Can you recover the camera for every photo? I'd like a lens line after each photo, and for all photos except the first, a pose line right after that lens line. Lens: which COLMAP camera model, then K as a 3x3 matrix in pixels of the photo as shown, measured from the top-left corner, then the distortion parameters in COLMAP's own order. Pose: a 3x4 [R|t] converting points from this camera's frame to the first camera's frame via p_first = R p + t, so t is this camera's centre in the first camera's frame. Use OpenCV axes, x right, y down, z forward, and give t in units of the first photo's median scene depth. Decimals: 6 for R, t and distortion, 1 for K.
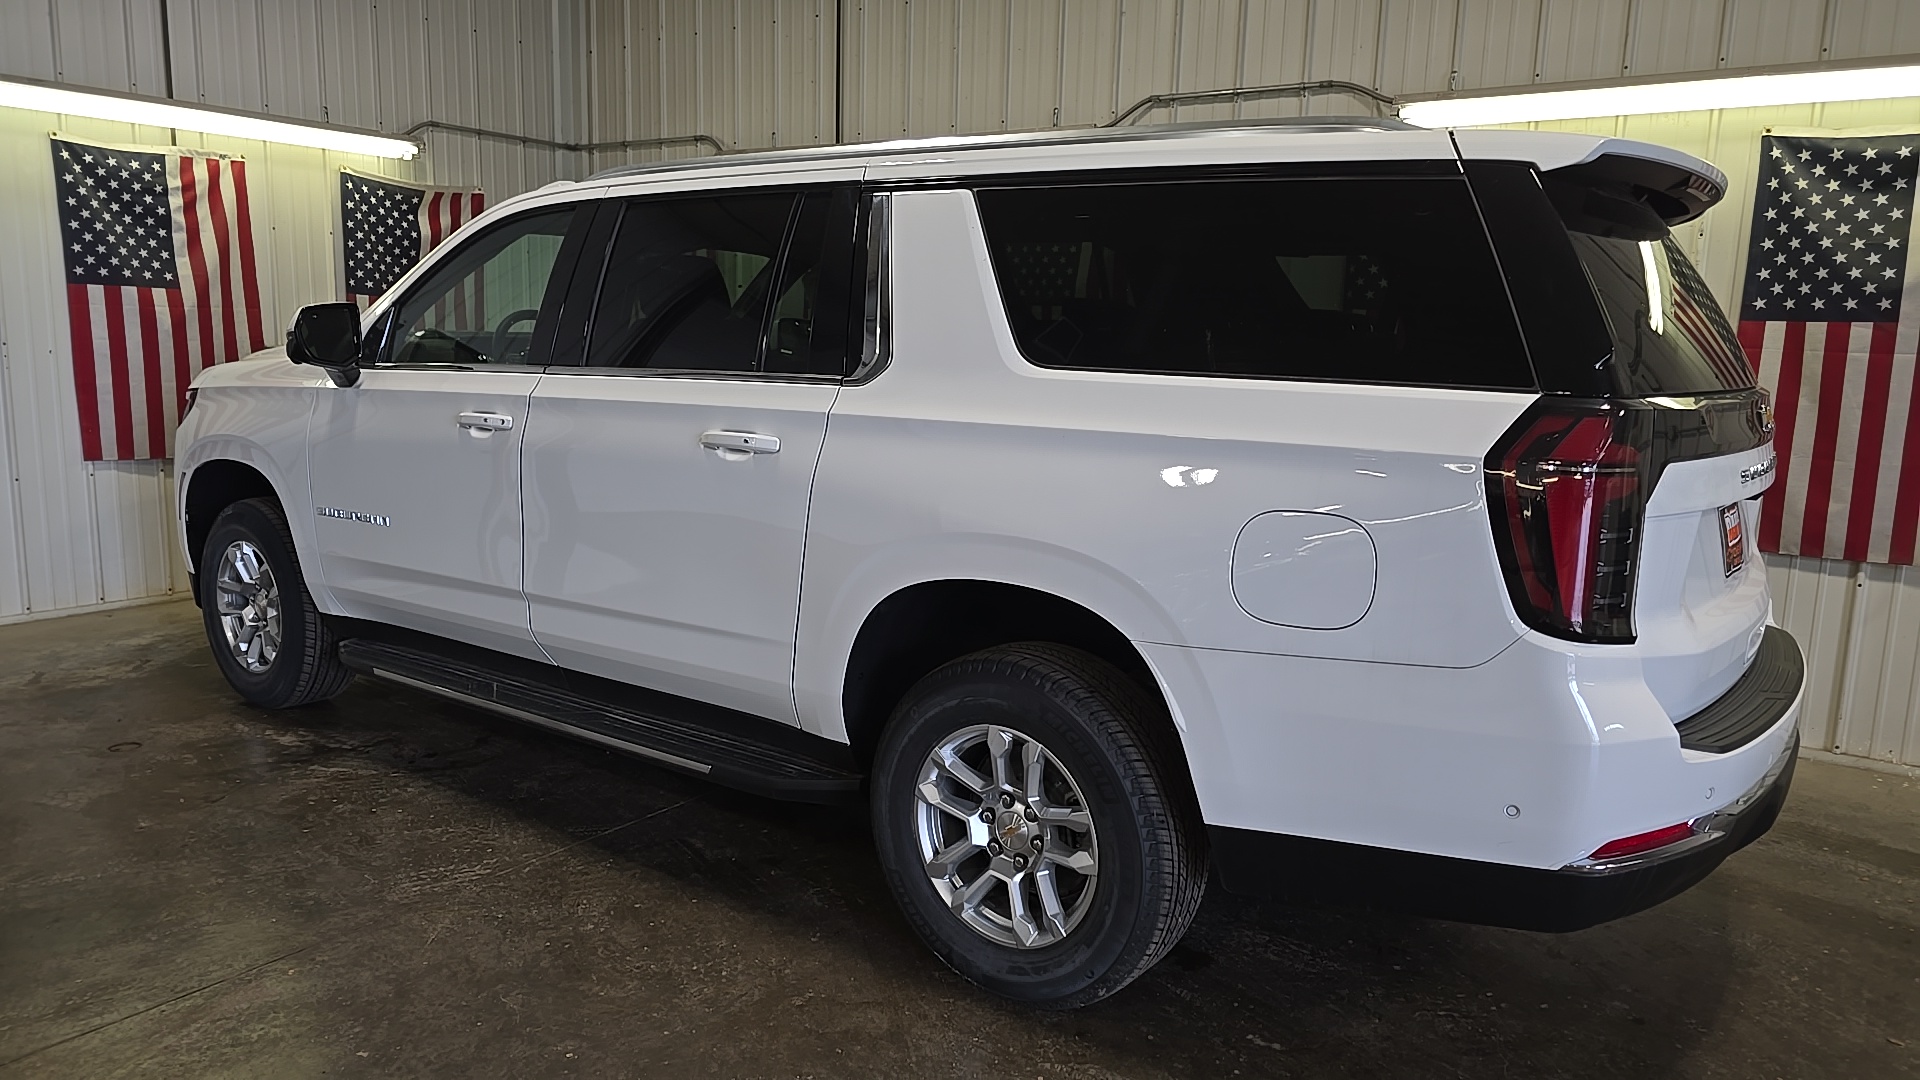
lens RADIAL K [[1297.9, 0, 960.0], [0, 1297.9, 540.0], [0, 0, 1]] dist [0.032115, -0.032935]
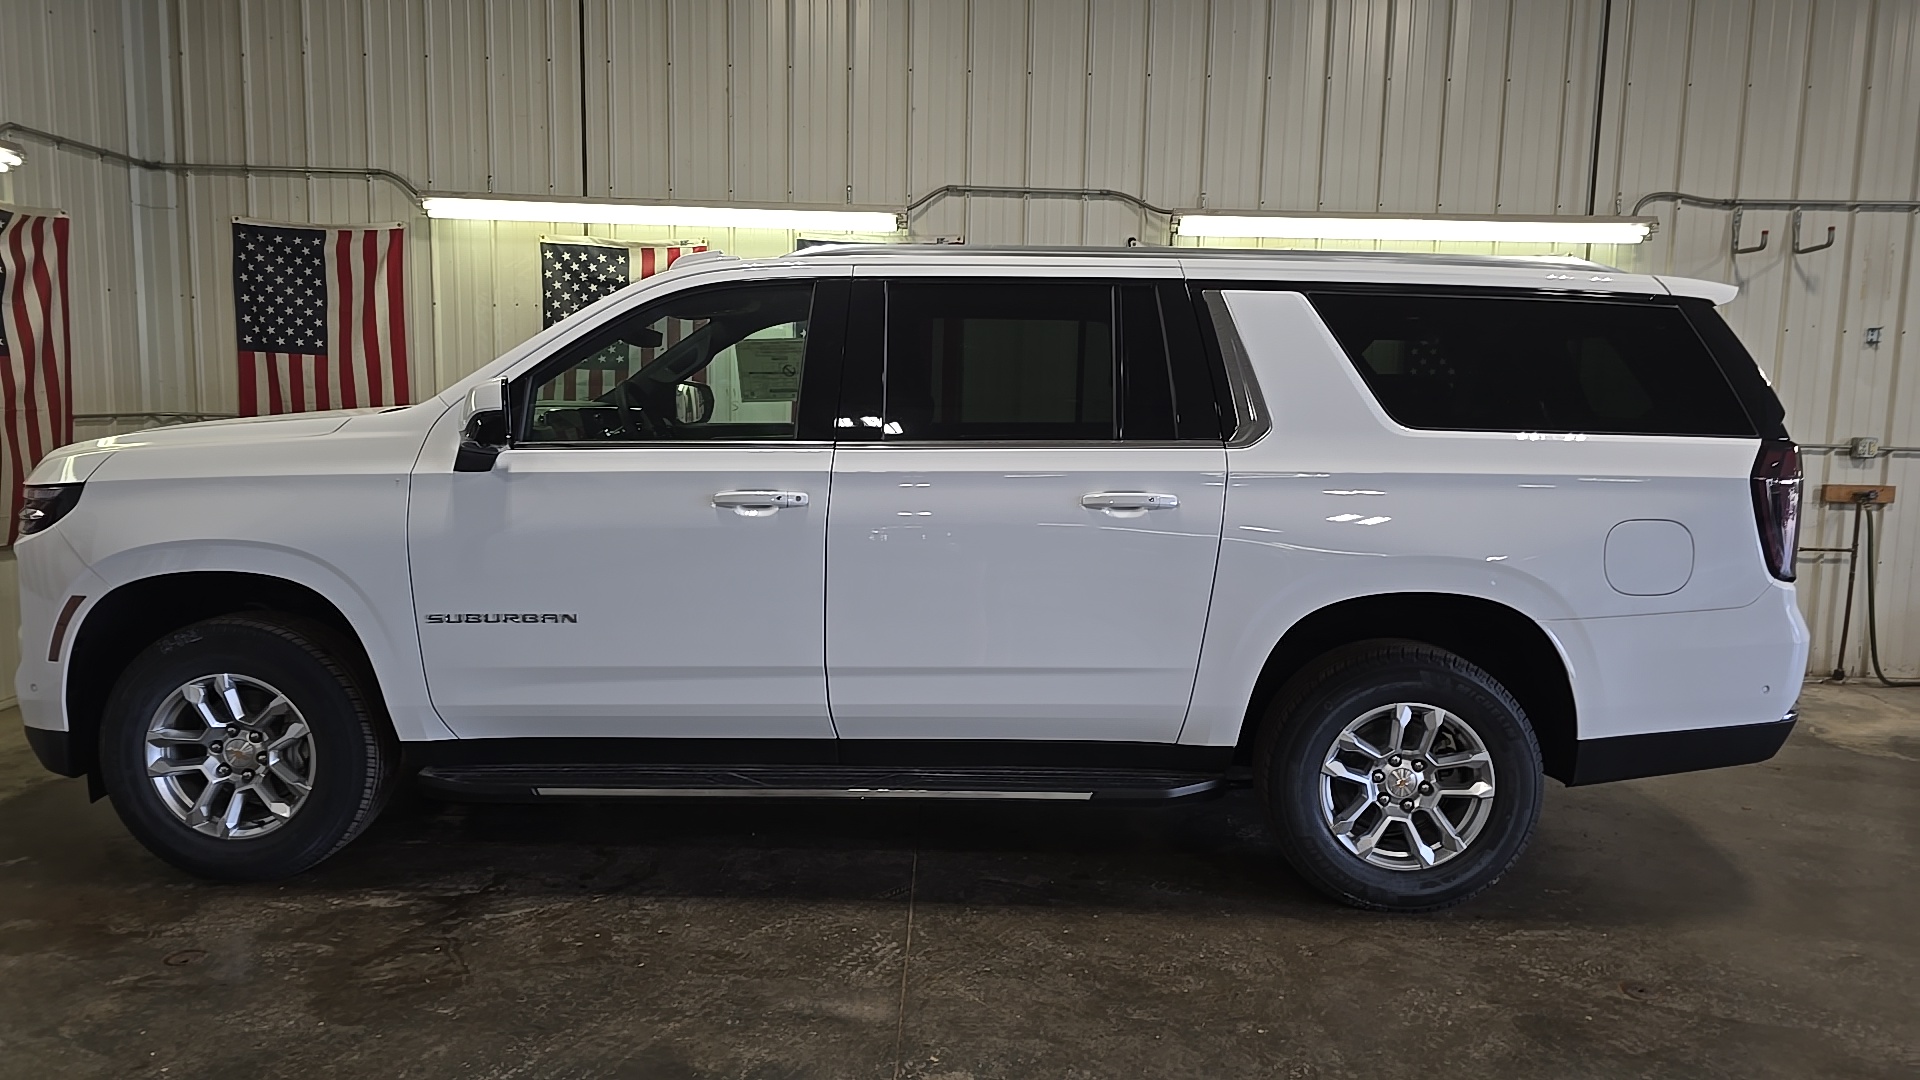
lens RADIAL K [[1309.9, 0, 960.0], [0, 1309.9, 540.0], [0, 0, 1]] dist [0.073053, -0.092217]
pose [[0.811568, -0.073776, 0.579581, -0.923342], [0.093734, 0.995587, -0.004522, -0.047419], [-0.576690, 0.057996, 0.814902, 0.134725]]
